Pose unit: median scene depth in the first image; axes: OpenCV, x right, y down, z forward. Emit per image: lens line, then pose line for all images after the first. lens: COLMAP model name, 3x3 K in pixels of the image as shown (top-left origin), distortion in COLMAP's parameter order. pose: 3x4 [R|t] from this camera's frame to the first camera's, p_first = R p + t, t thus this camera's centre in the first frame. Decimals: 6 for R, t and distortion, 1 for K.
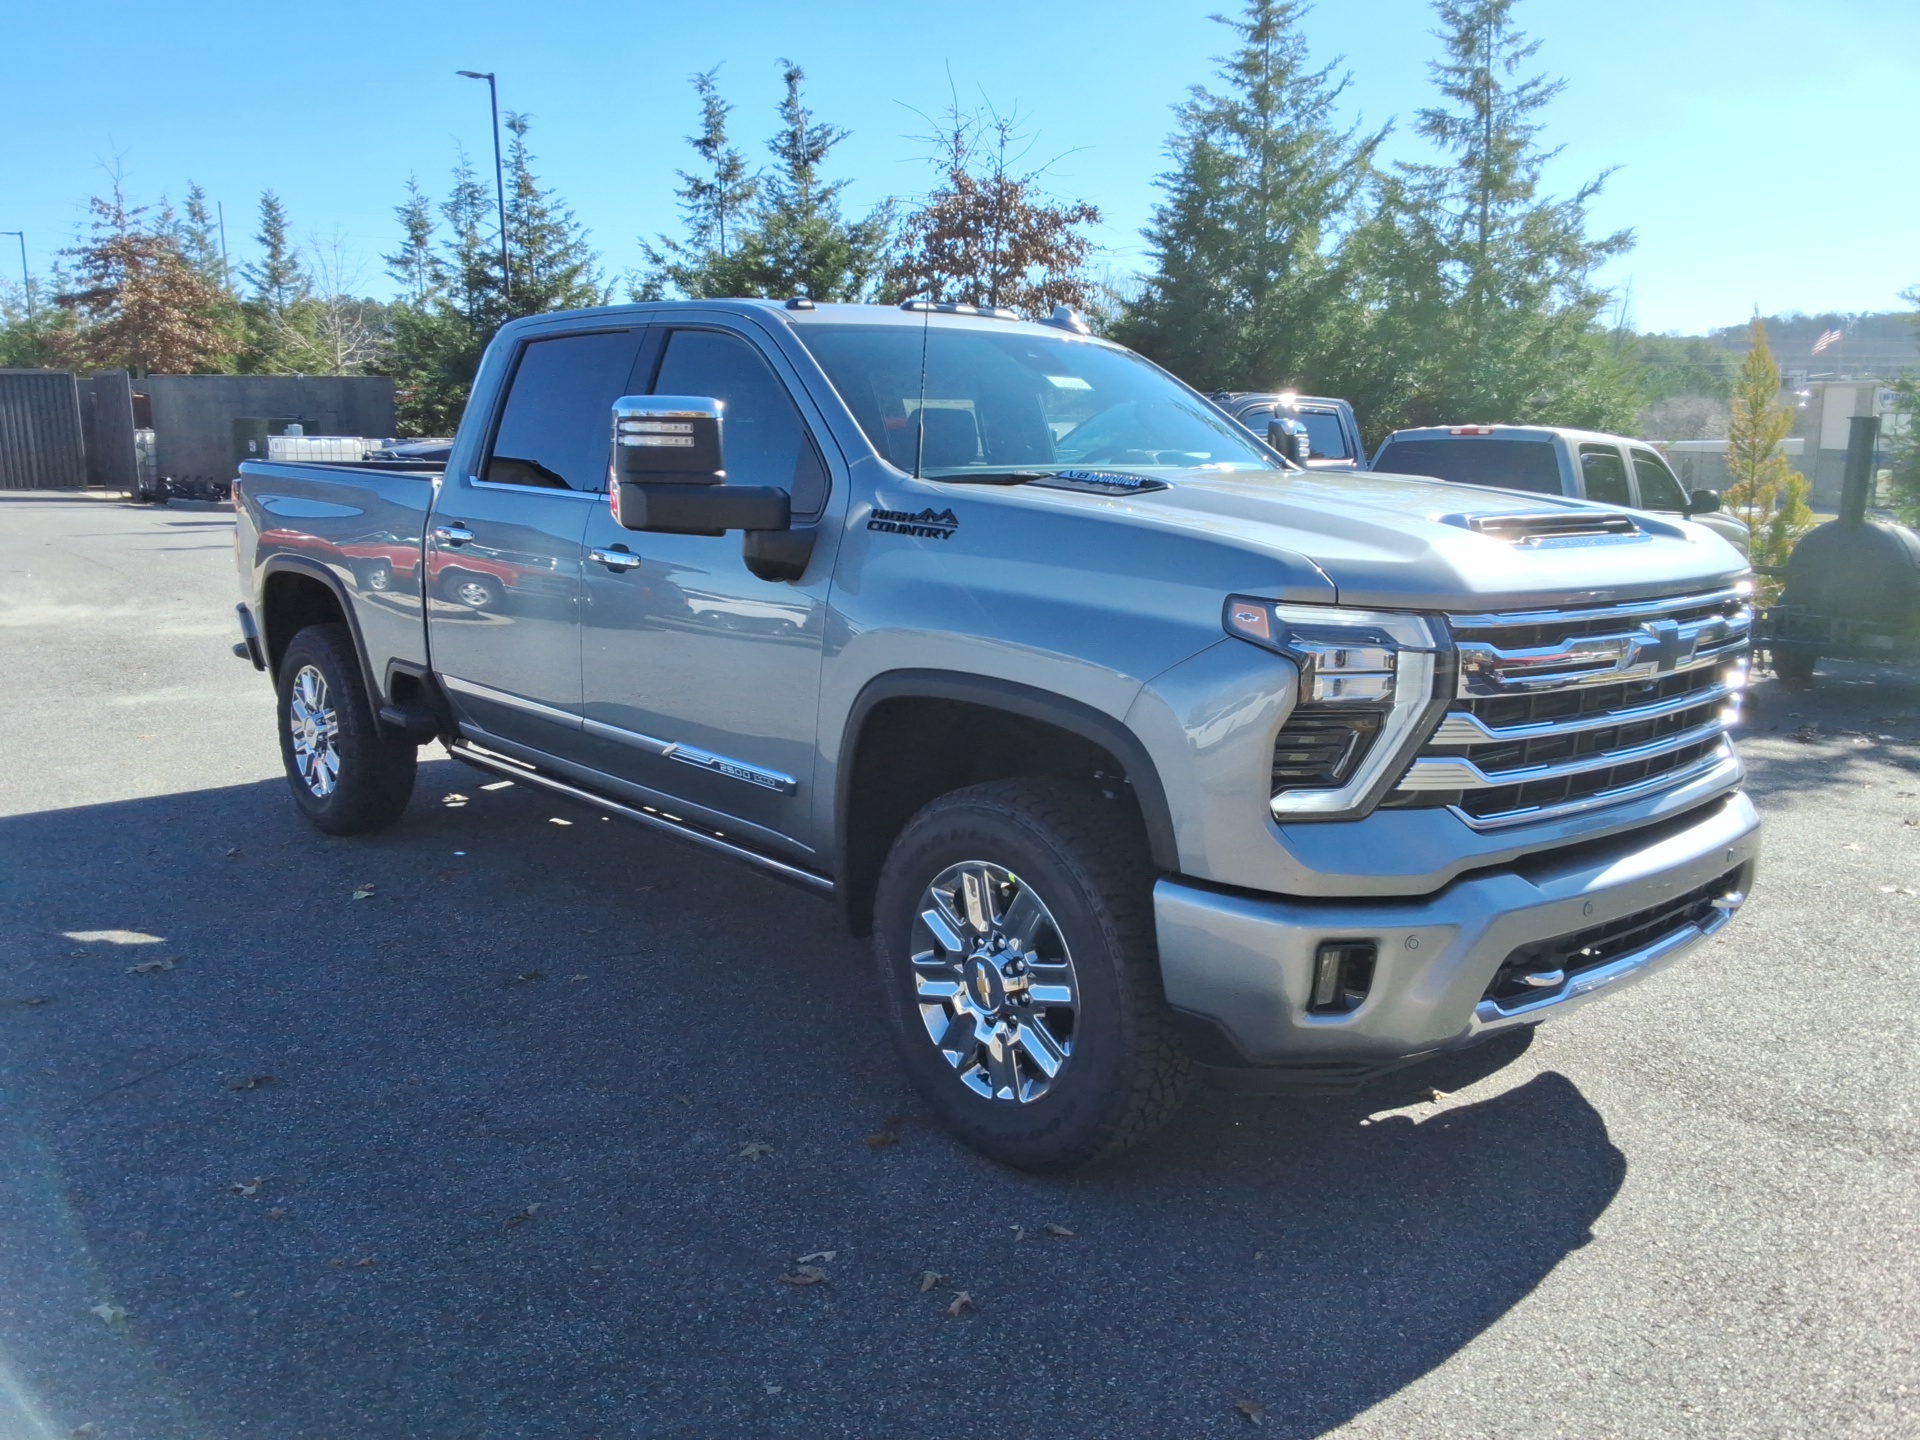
lens RADIAL K [[1549.2, 0, 939.3], [0, 1549.2, 671.5], [0, 0, 1]] dist [0.118709, -0.183971]
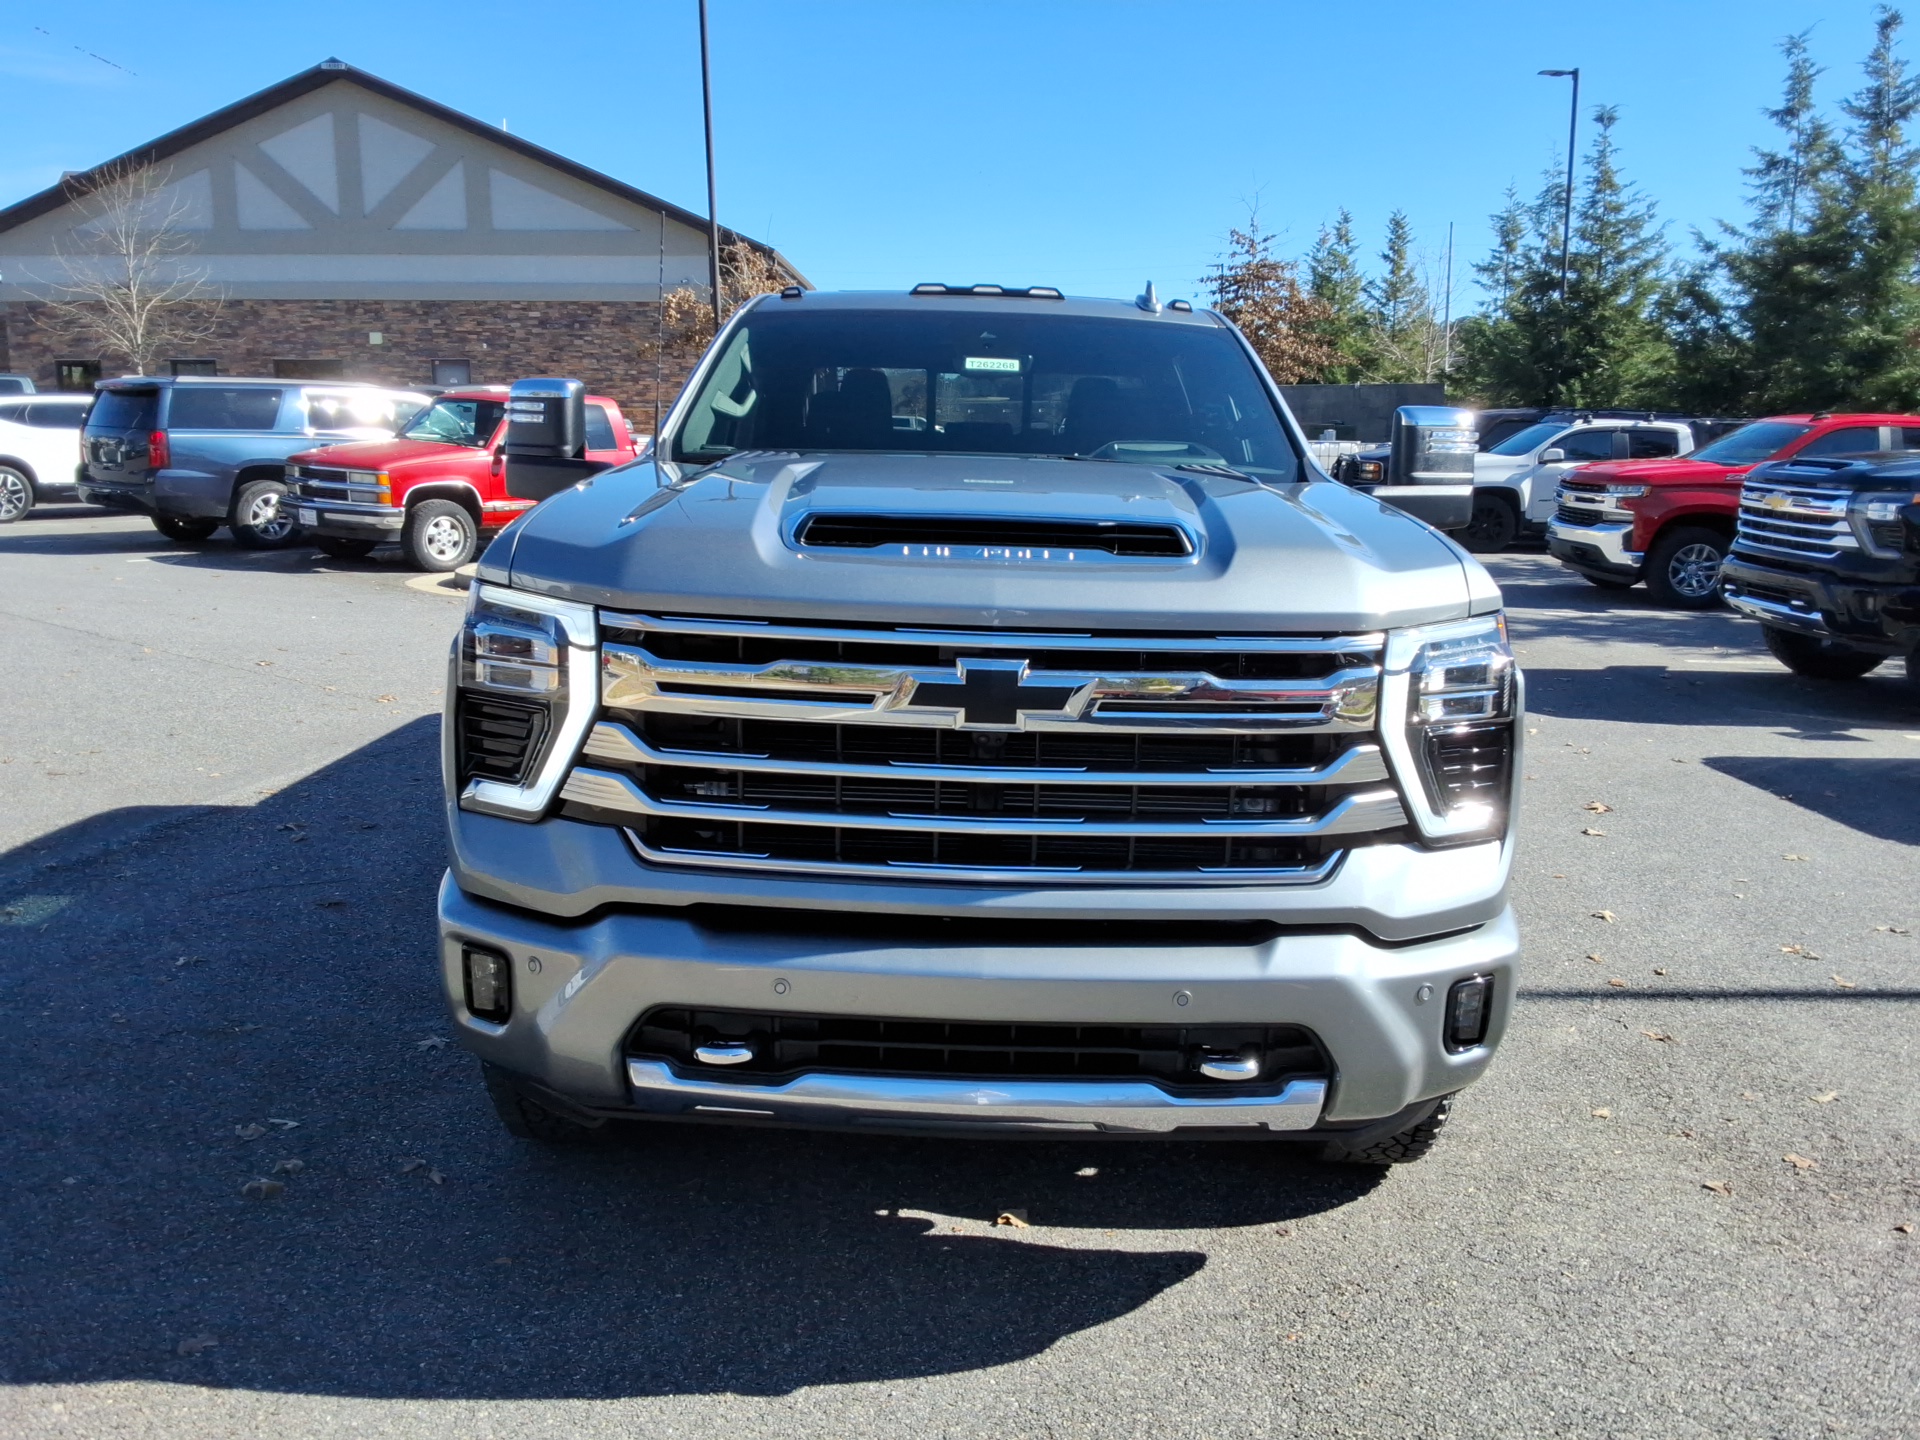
lens RADIAL K [[1549.2, 0, 1028.1], [0, 1549.2, 675.4], [0, 0, 1]] dist [0.118709, -0.183971]
pose [[0.754301, 0.112999, -0.646732, 0.138448], [-0.115091, 0.992581, 0.039193, -0.007988], [0.646363, 0.044870, 0.761710, 0.061626]]
